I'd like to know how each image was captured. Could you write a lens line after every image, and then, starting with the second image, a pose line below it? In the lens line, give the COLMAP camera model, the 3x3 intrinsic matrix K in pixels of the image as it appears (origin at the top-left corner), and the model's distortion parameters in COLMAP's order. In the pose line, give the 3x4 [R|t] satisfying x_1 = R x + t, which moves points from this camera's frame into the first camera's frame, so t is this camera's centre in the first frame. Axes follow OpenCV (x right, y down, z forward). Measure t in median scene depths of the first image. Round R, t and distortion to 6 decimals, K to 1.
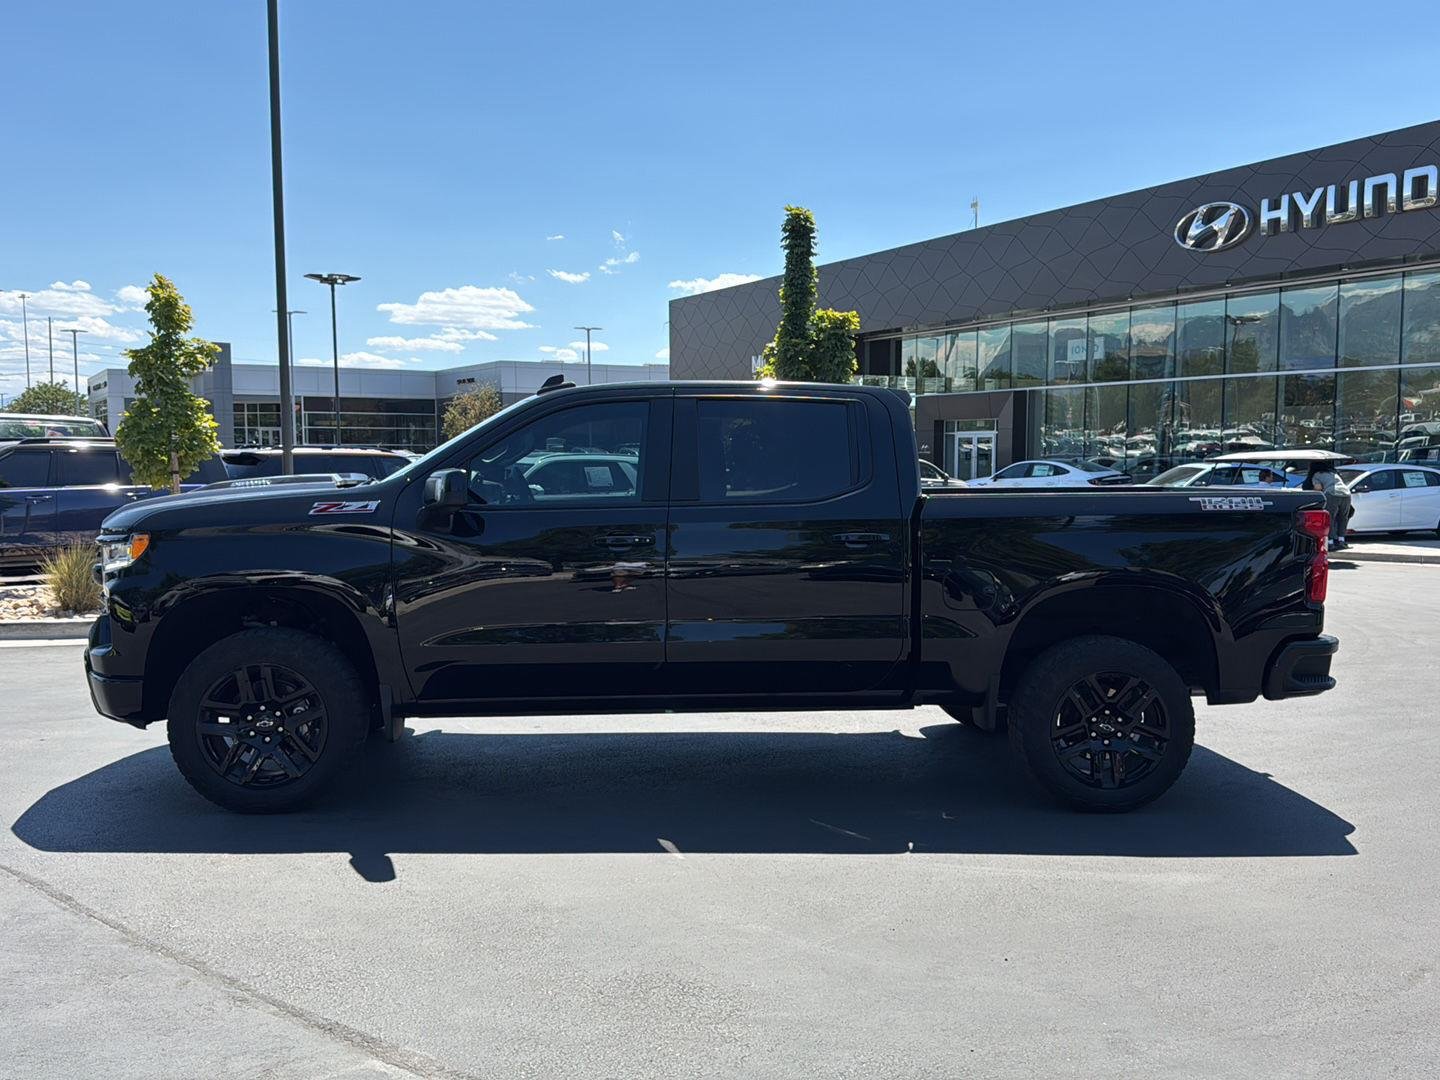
lens RADIAL K [[1329.0, 0, 718.9], [0, 1329.0, 541.2], [0, 0, 1]] dist [0.030841, 0.000000]
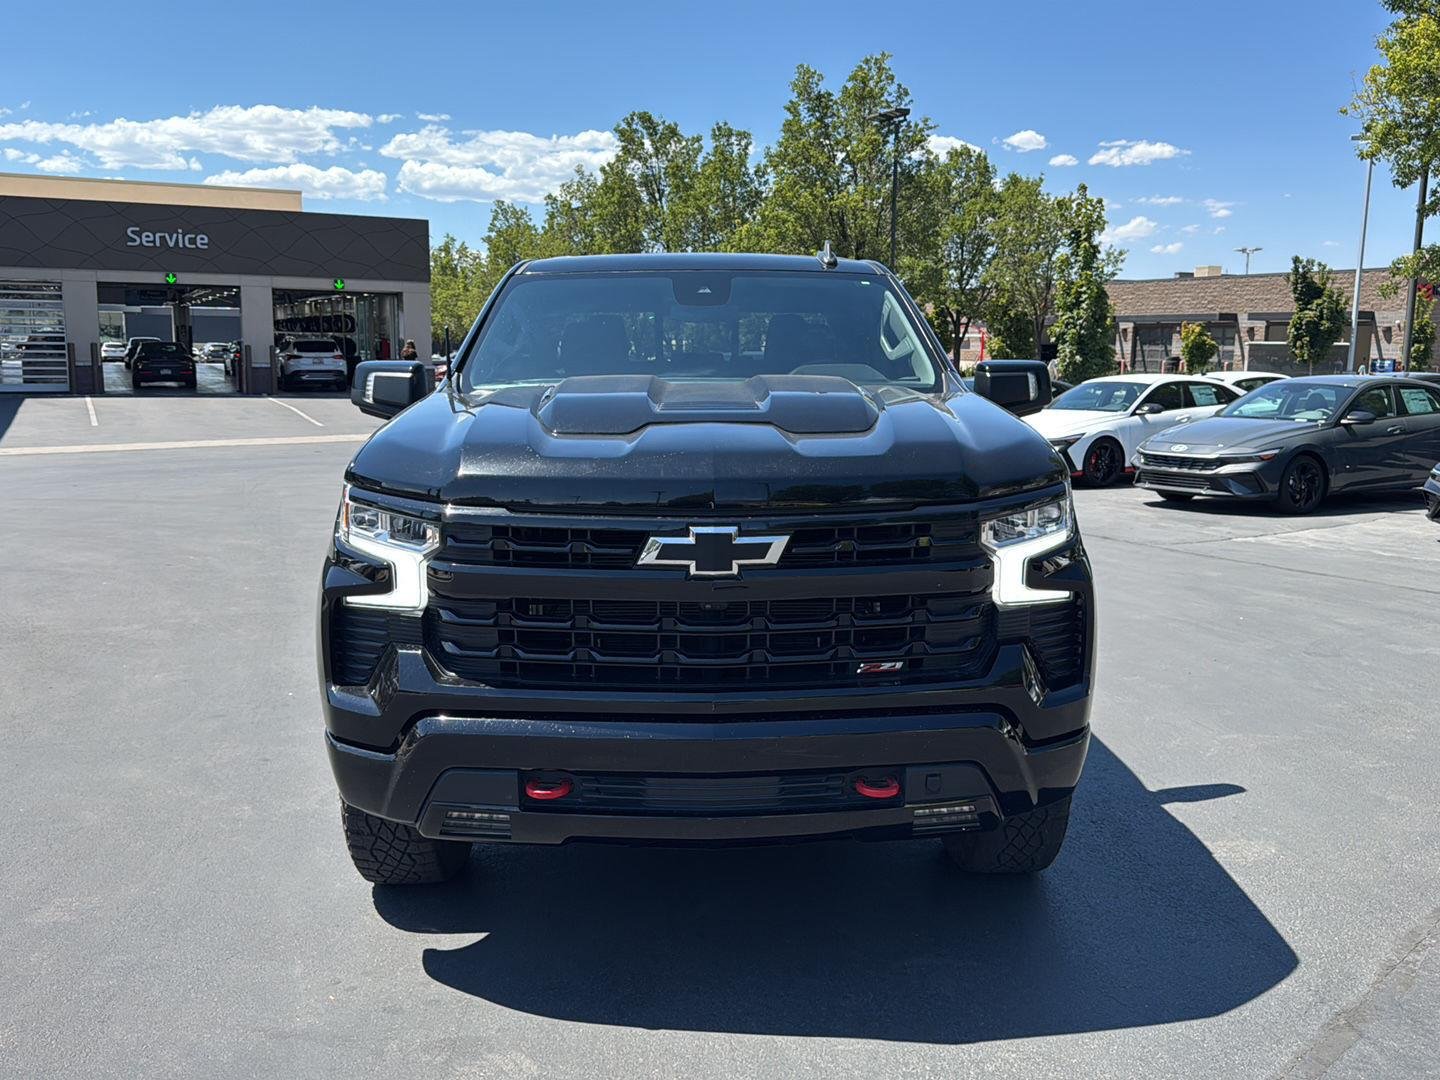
lens RADIAL K [[1329.0, 0, 704.8], [0, 1329.0, 549.8], [0, 0, 1]] dist [0.030841, 0.000000]
pose [[0.066835, -0.156949, 0.985343, -0.215616], [0.063259, 0.986230, 0.152800, -0.015720], [-0.995757, 0.052120, 0.075843, 0.233207]]
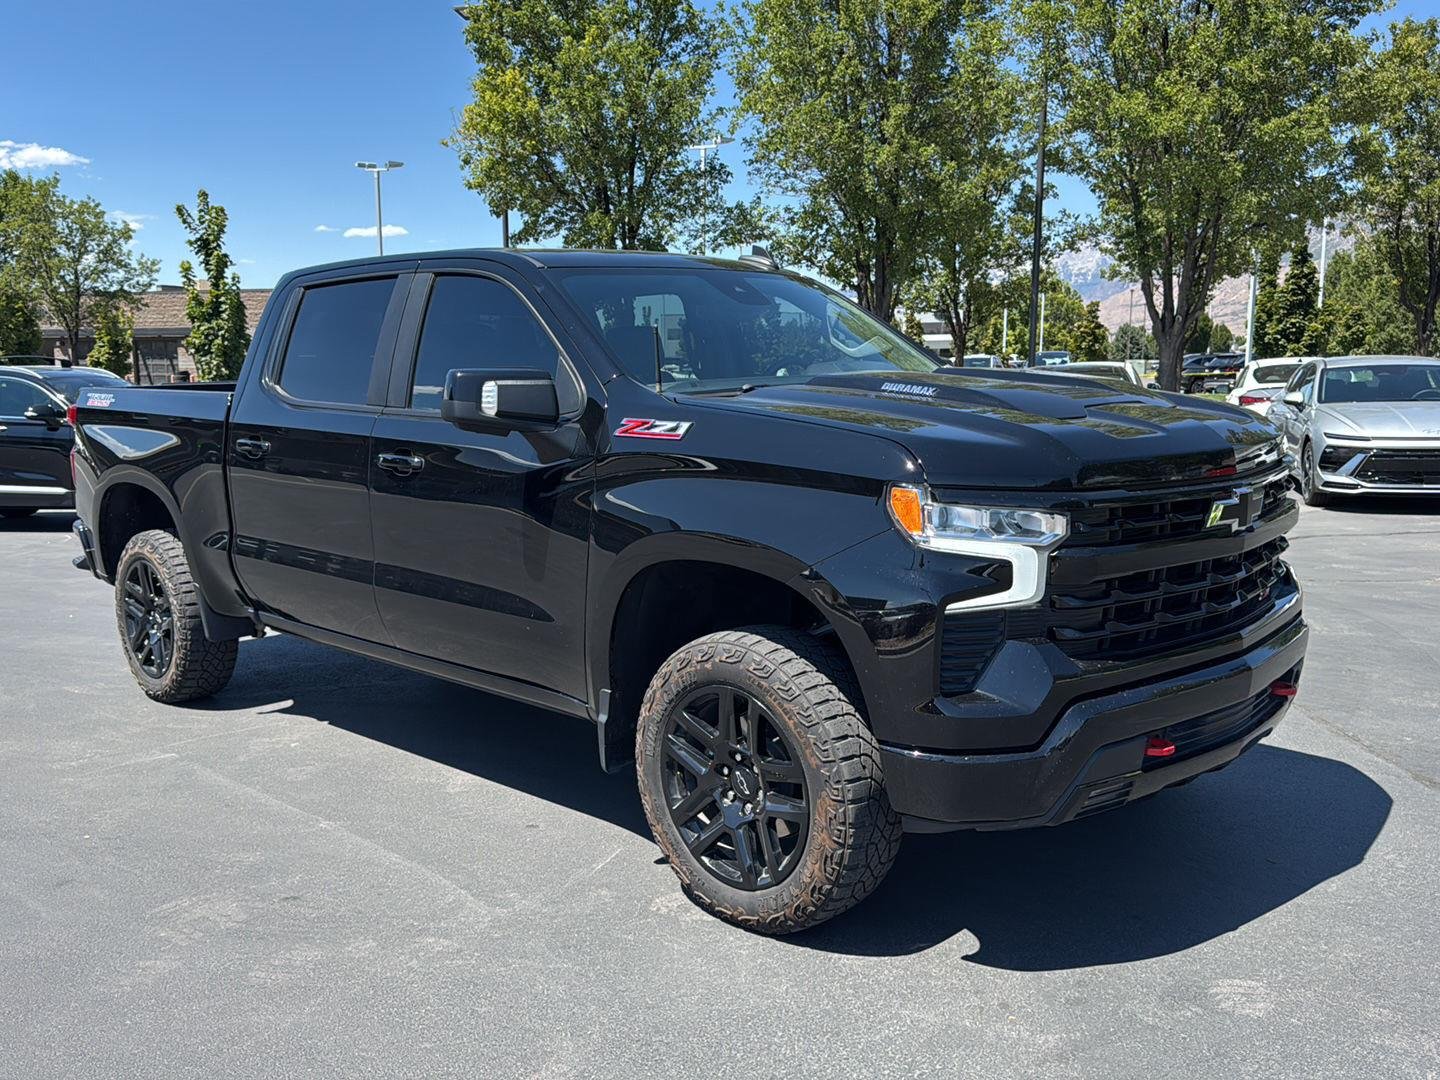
lens RADIAL K [[1329.0, 0, 715.1], [0, 1329.0, 550.2], [0, 0, 1]] dist [0.030841, 0.000000]
pose [[-0.659092, -0.106884, 0.744428, -0.170888], [0.057689, 0.979748, 0.191746, -0.022677], [-0.749846, 0.169324, -0.639578, 0.362131]]
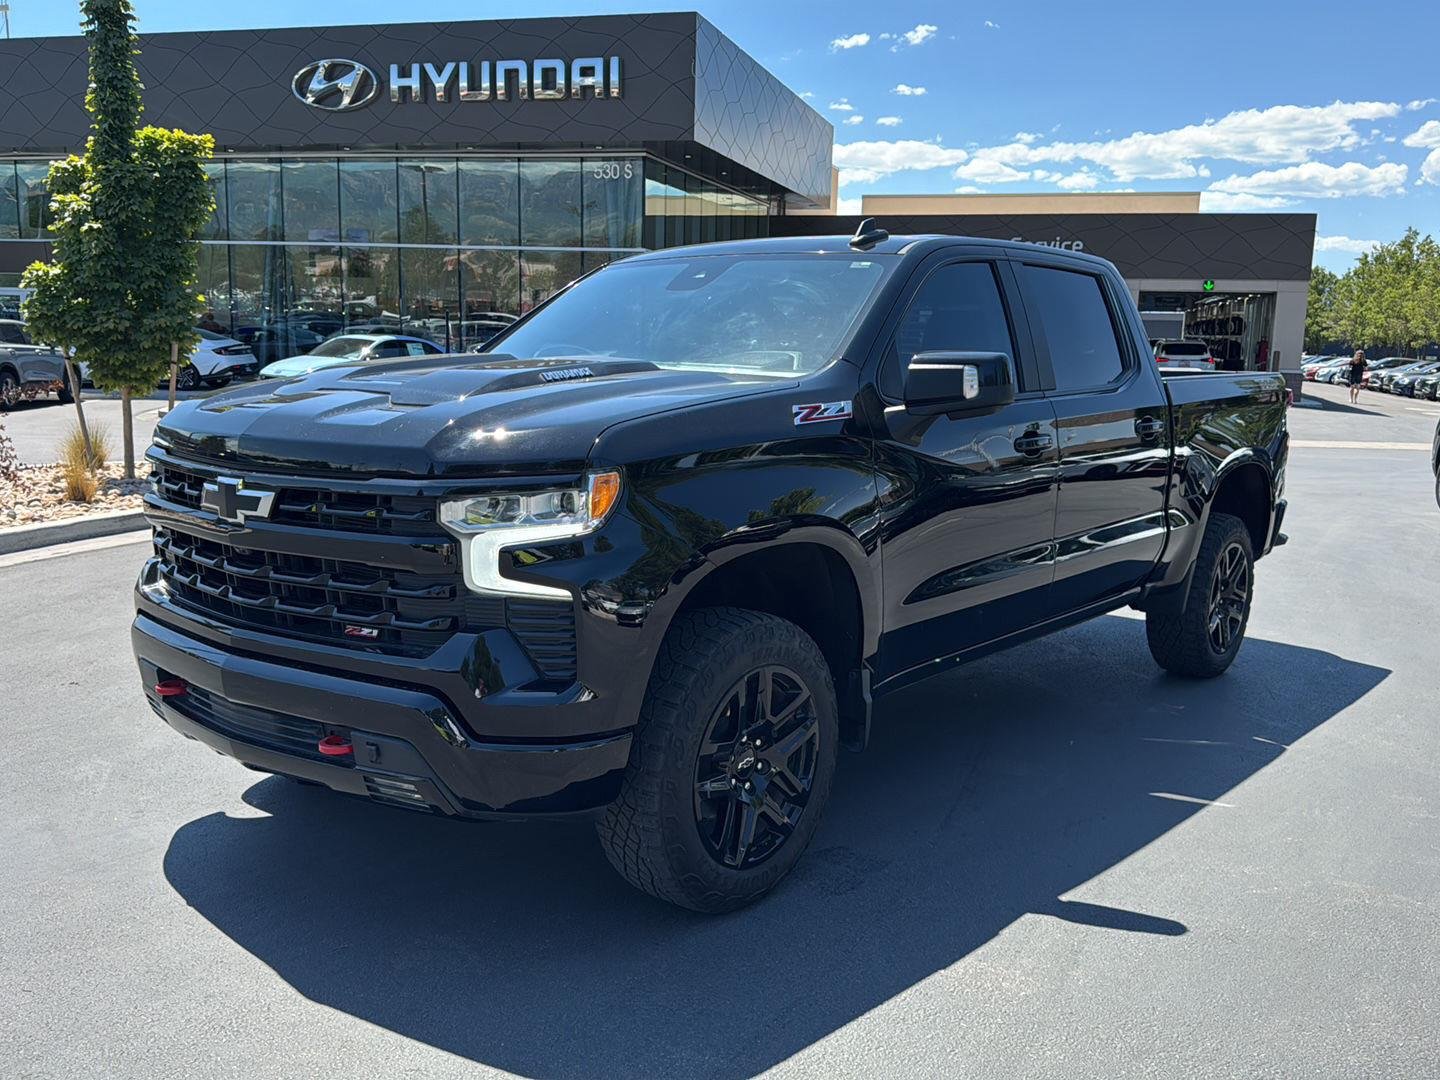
lens RADIAL K [[1329.0, 0, 729.1], [0, 1329.0, 538.2], [0, 0, 1]] dist [0.030841, 0.000000]
pose [[0.692090, -0.097476, 0.715199, -0.164371], [0.028480, 0.993756, 0.107882, -0.007324], [-0.721249, -0.054295, 0.690545, 0.123148]]
